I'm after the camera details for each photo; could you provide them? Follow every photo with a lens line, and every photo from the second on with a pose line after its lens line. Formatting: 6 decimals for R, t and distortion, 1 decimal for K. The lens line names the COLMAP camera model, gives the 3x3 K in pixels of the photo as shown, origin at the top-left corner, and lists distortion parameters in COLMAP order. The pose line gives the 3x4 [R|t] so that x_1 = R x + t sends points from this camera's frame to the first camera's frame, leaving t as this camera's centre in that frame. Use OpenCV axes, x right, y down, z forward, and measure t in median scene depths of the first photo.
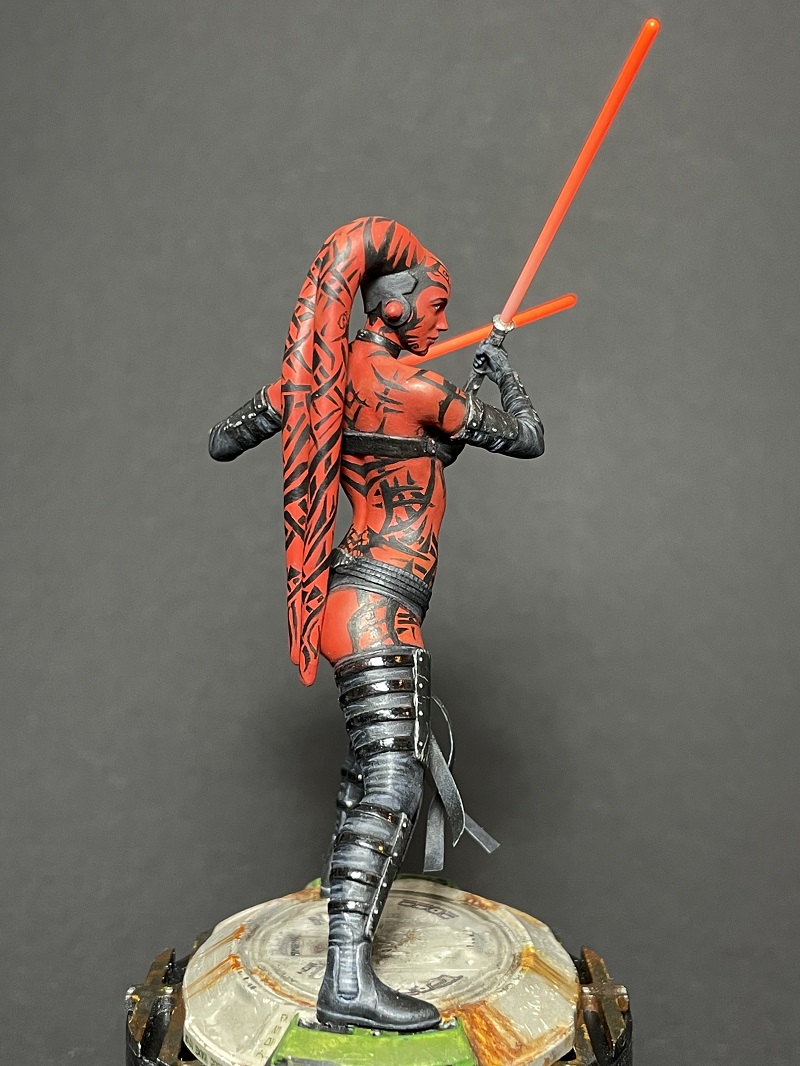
lens RADIAL K [[1554.1, 0, 400.0], [0, 1554.1, 533.0], [0, 0, 1]] dist [0.215603, -0.694961]
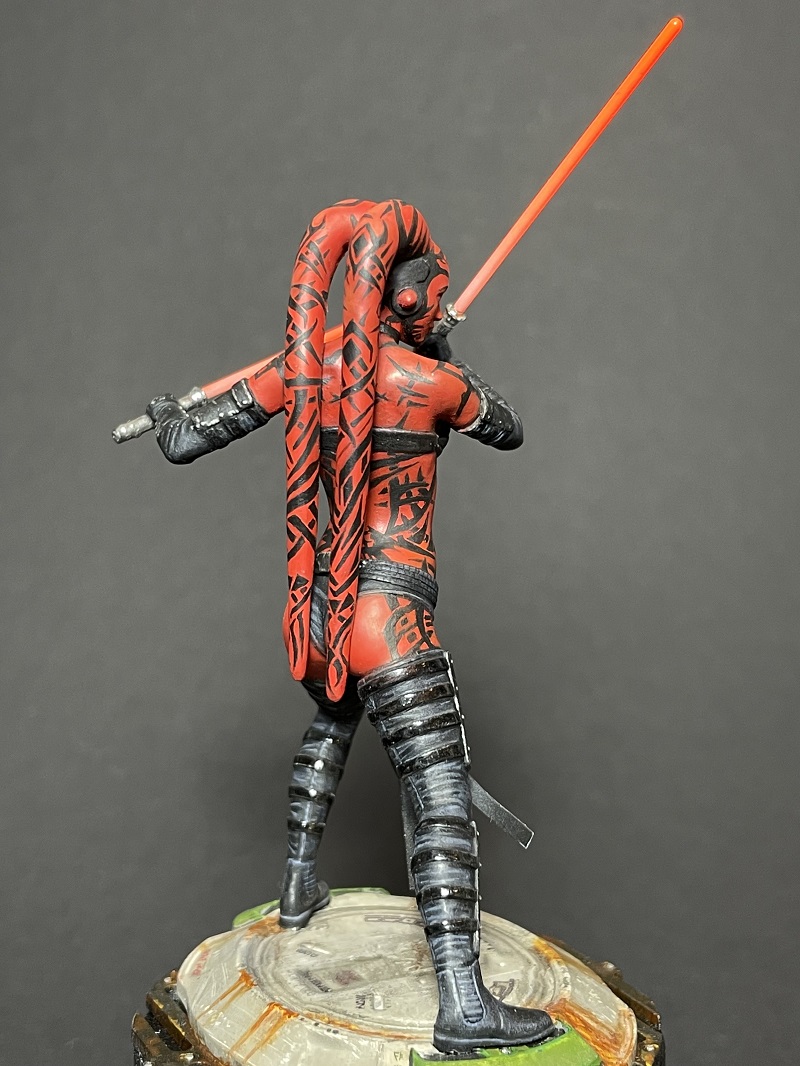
lens RADIAL K [[1554.1, 0, 400.0], [0, 1554.1, 533.0], [0, 0, 1]] dist [0.215603, -0.694961]
pose [[0.894185, -0.055968, 0.444185, -0.441301], [0.051922, 0.998424, 0.021279, -0.020653], [-0.444676, 0.004035, 0.895682, 0.150021]]
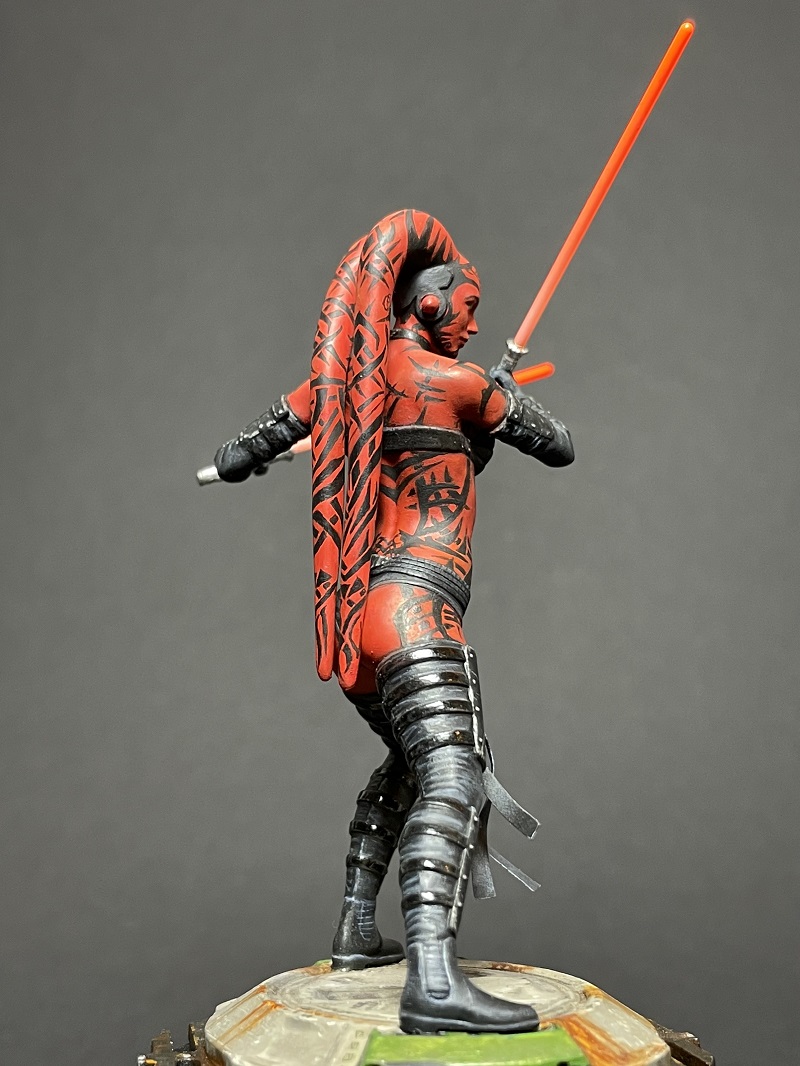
lens RADIAL K [[1554.1, 0, 400.0], [0, 1554.1, 533.0], [0, 0, 1]] dist [0.215603, -0.694961]
pose [[0.985773, 0.009866, 0.167793, -0.187191], [0.029733, 0.972298, -0.231848, 0.226122], [-0.165432, 0.233538, 0.958171, 0.094431]]
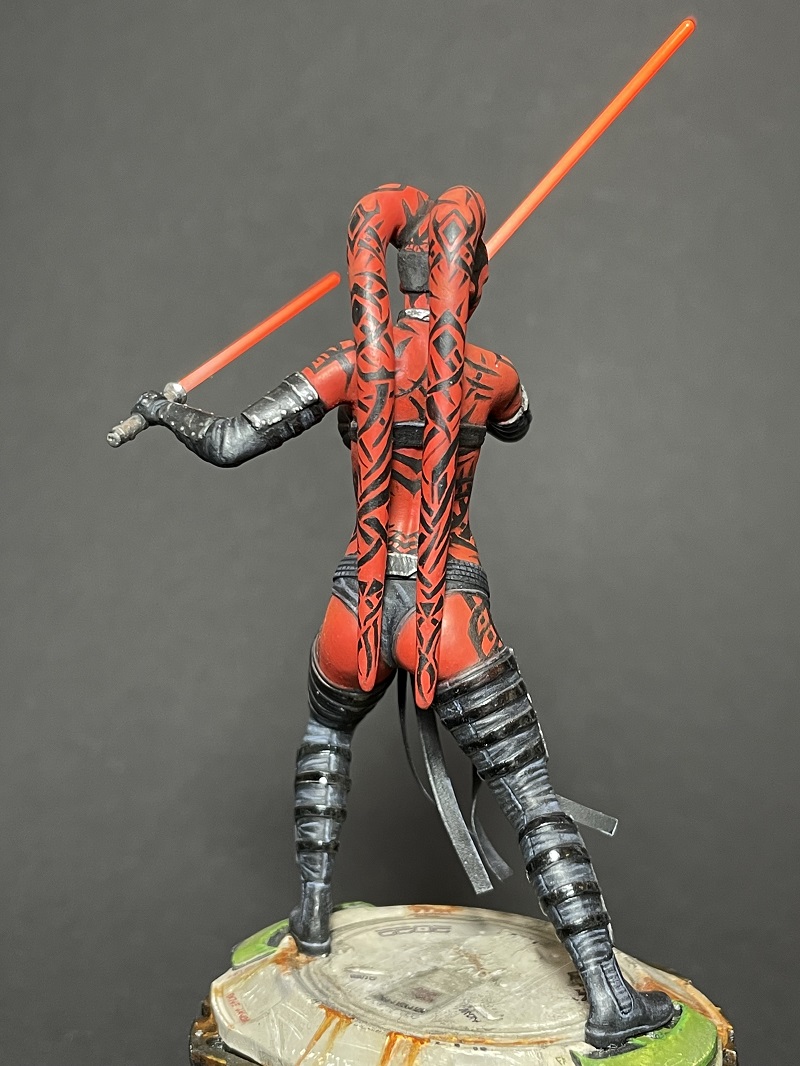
lens RADIAL K [[1554.1, 0, 400.0], [0, 1554.1, 533.0], [0, 0, 1]] dist [0.215603, -0.694961]
pose [[0.637183, -0.099265, 0.764293, -0.754700], [0.089054, 0.994511, 0.054922, -0.053212], [-0.765550, 0.033068, 0.642526, 0.441583]]
